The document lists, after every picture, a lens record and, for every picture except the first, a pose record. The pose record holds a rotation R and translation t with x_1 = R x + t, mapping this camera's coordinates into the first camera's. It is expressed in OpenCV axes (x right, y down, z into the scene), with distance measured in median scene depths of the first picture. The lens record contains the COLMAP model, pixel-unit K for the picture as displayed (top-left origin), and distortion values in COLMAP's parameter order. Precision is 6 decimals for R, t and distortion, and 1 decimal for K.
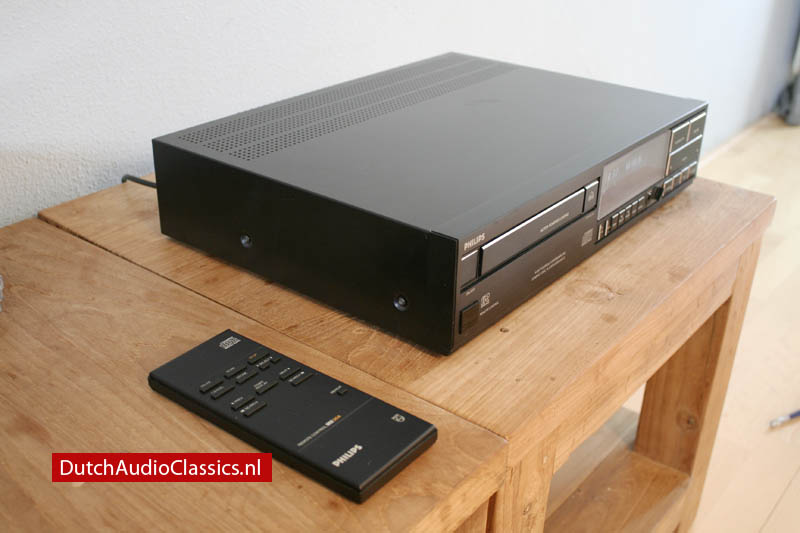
lens RADIAL K [[902.1, 0, 400.4], [0, 902.1, 266.1], [0, 0, 1]] dist [-0.066093, 0.000000]
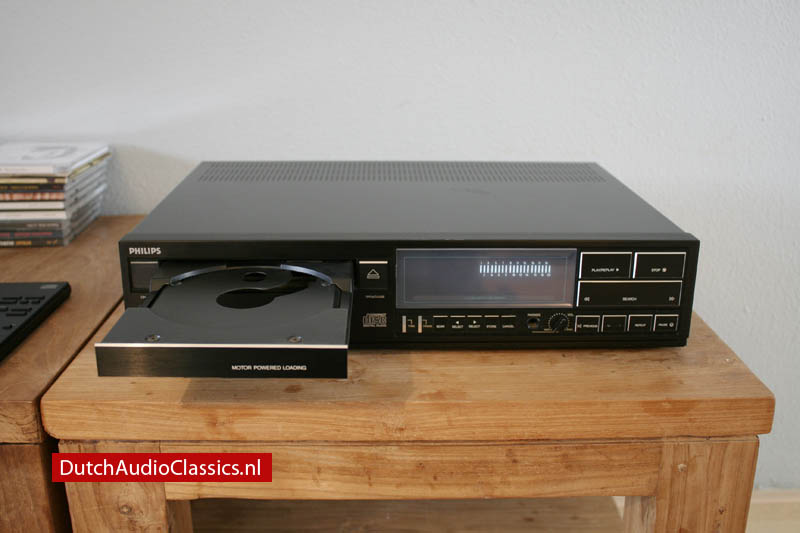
lens RADIAL K [[840.6, 0, 400.1], [0, 840.6, 267.8], [0, 0, 1]] dist [-0.084046, 0.000000]
pose [[0.634808, 0.223748, -0.739564, 0.818304], [-0.335628, 0.941990, -0.003098, -0.085445], [0.695969, 0.250185, 0.673079, 0.403842]]
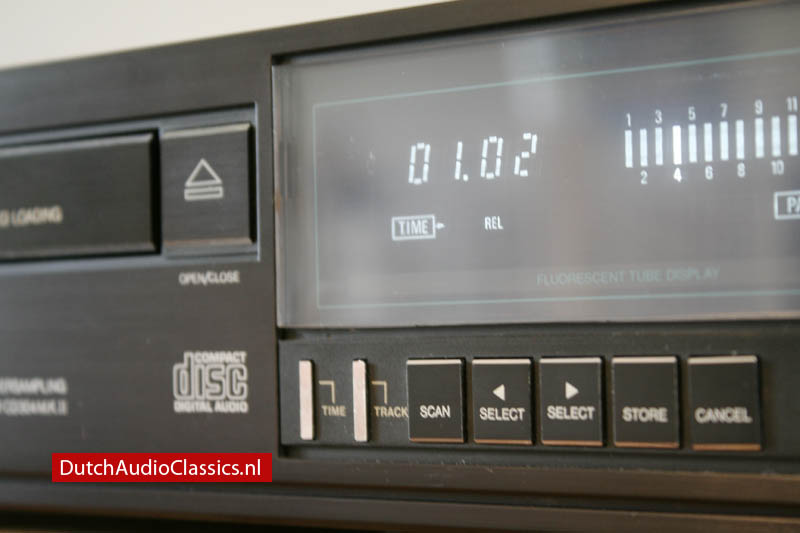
lens RADIAL K [[1865.7, 0, 361.2], [0, 1865.7, 304.4], [0, 0, 1]] dist [0.065726, 0.000000]
pose [[0.024908, -0.044567, -0.998696, 0.641370], [-0.429319, 0.901715, -0.050946, -0.040280], [0.902809, 0.430028, 0.003326, 0.981829]]
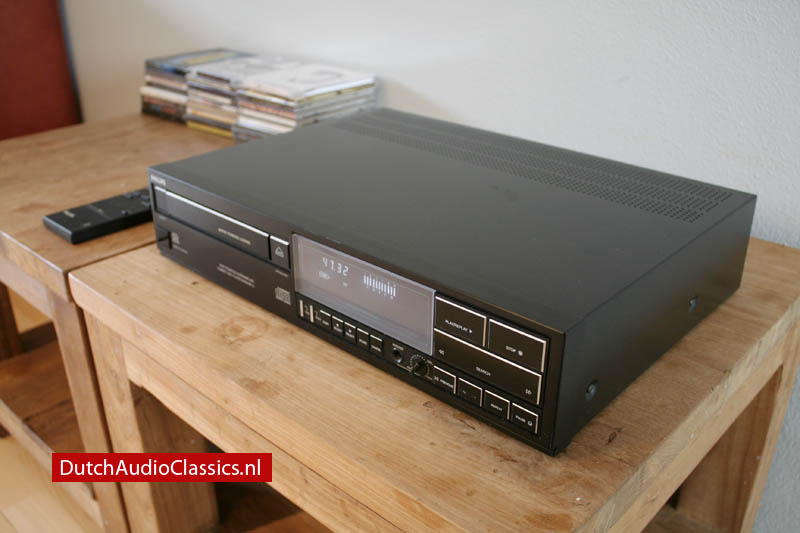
lens RADIAL K [[760.8, 0, 397.0], [0, 760.8, 263.8], [0, 0, 1]] dist [-0.128235, 0.000000]
pose [[-0.079824, 0.404866, -0.910885, 0.874500], [-0.442783, 0.804298, 0.396293, -0.410829], [0.893069, 0.434958, 0.115065, 0.959895]]
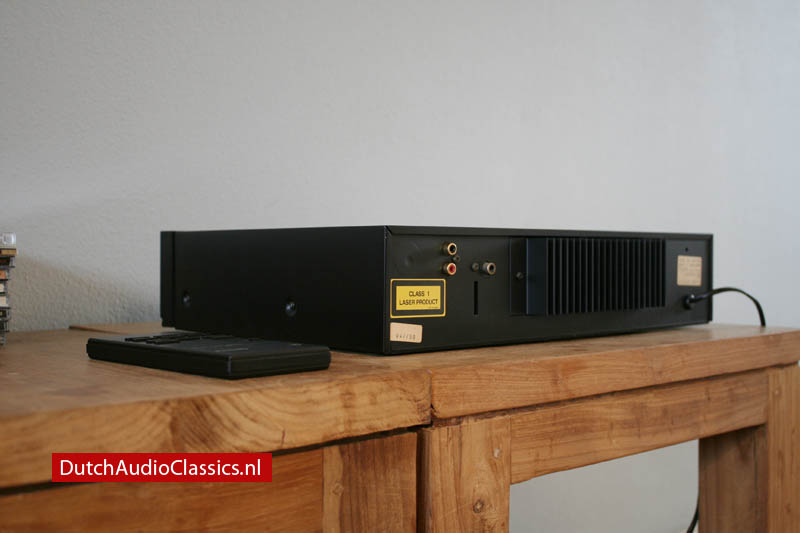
lens RADIAL K [[990.0, 0, 407.4], [0, 990.0, 259.9], [0, 0, 1]] dist [-0.048515, 0.000000]
pose [[0.988862, -0.026045, -0.146541, 0.183364], [-0.042809, 0.893198, -0.447621, 0.409157], [0.142549, 0.448908, 0.882135, -0.022520]]
